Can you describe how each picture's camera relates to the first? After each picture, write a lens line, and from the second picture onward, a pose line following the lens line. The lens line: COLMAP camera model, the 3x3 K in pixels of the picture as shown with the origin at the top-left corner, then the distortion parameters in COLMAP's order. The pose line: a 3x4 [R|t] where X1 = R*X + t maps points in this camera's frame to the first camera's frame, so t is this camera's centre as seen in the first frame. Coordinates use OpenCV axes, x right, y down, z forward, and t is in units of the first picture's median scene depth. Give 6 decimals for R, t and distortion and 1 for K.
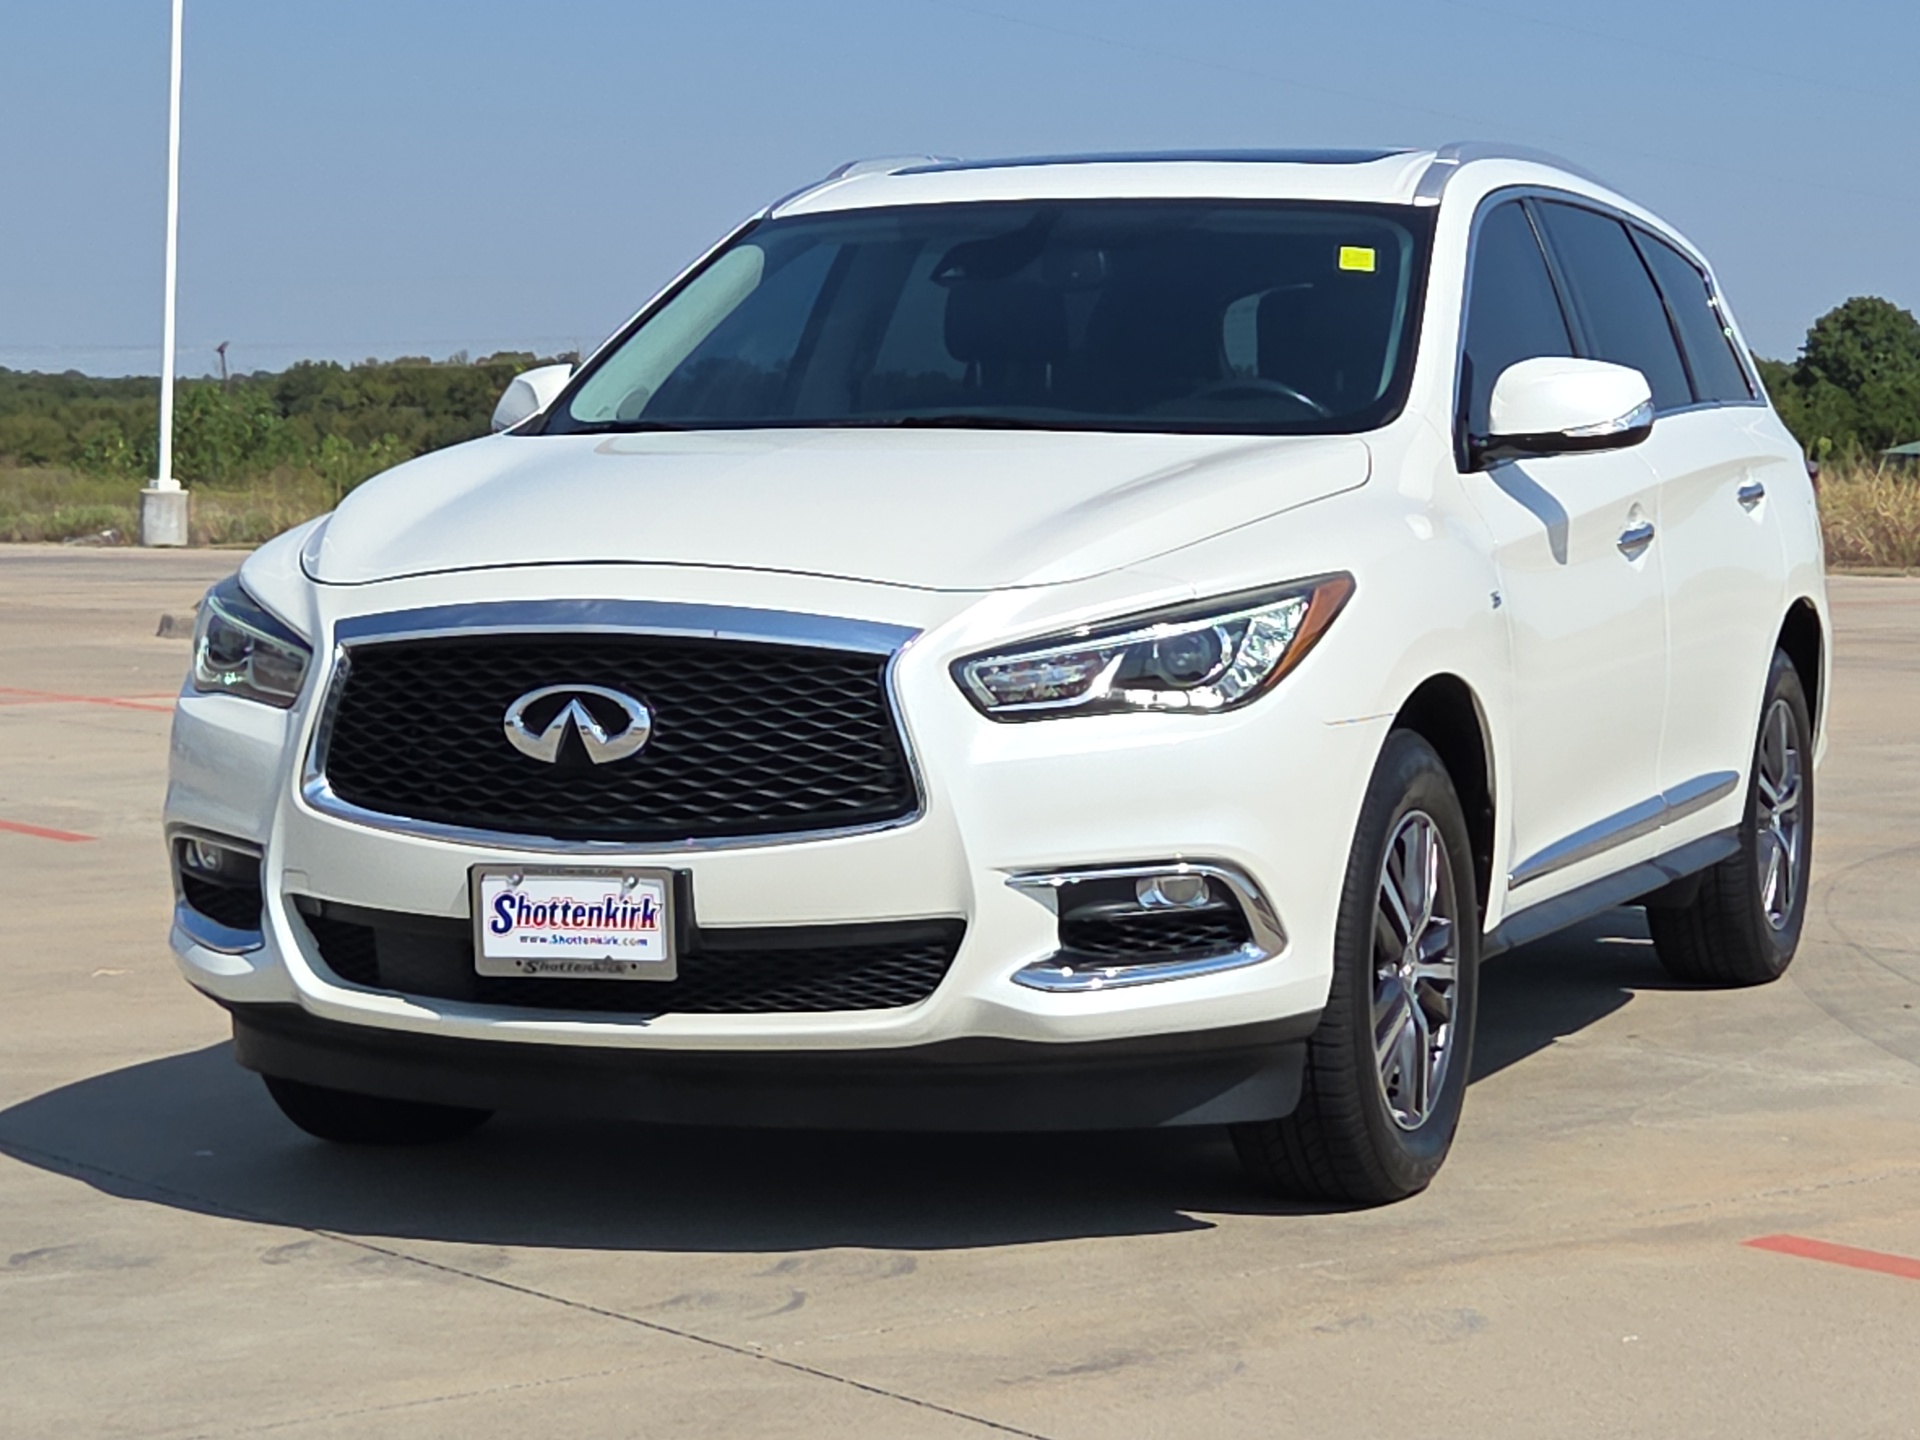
lens RADIAL K [[4238.8, 0, 957.3], [0, 4238.8, 718.1], [0, 0, 1]] dist [0.019601, 0.000000]
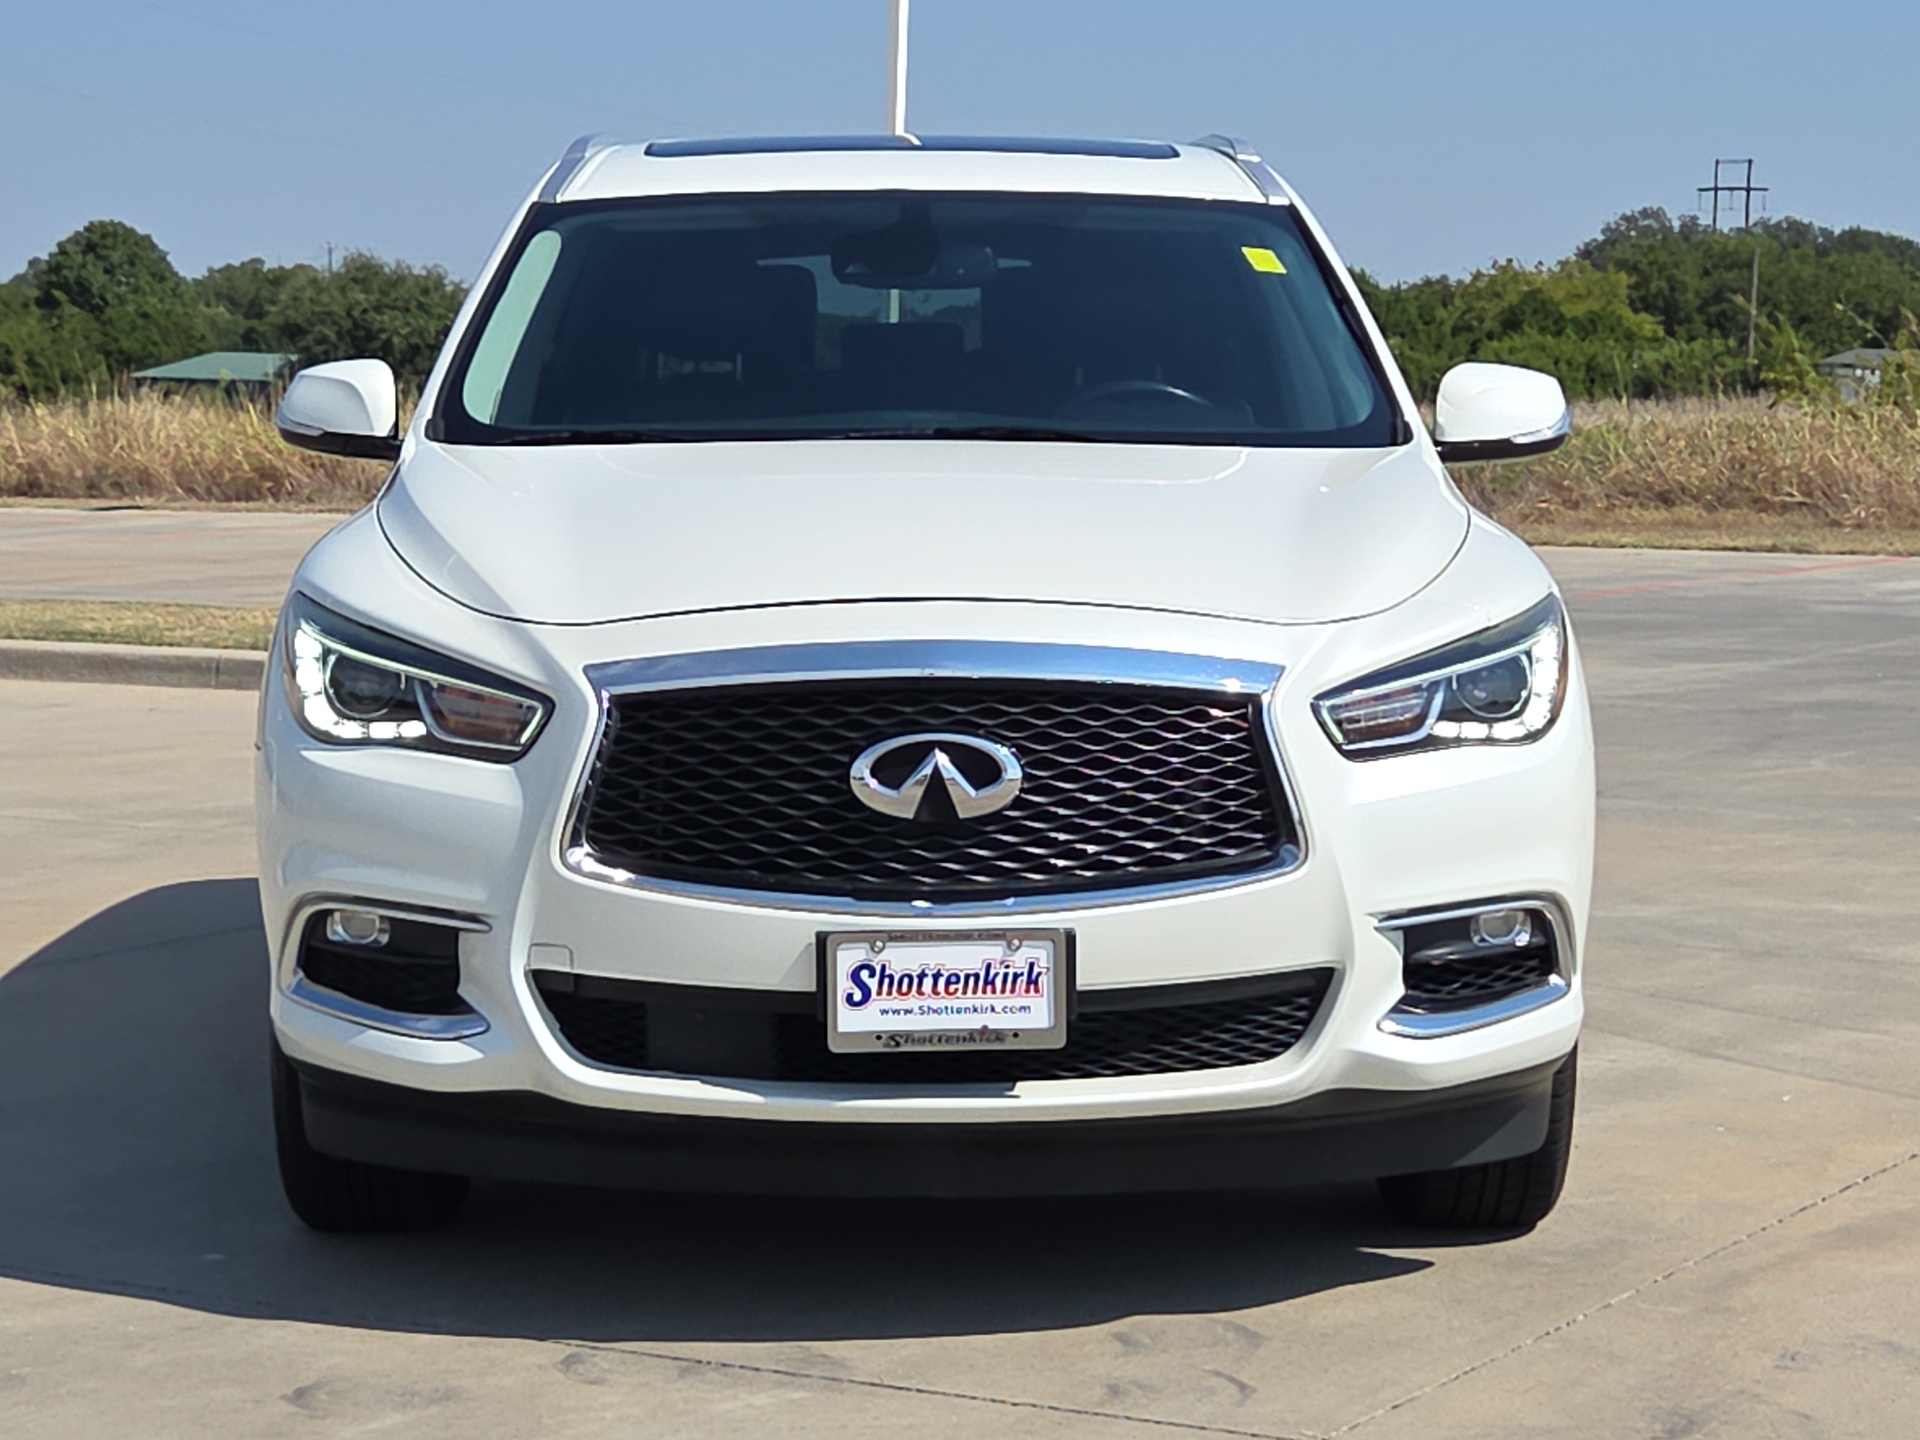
lens RADIAL K [[4238.8, 0, 963.7], [0, 4238.8, 722.5], [0, 0, 1]] dist [0.019601, 0.000000]
pose [[0.932366, -0.027386, 0.360477, -0.417496], [0.021136, 0.999550, 0.021269, -0.029955], [-0.360897, -0.012211, 0.932526, 0.134702]]
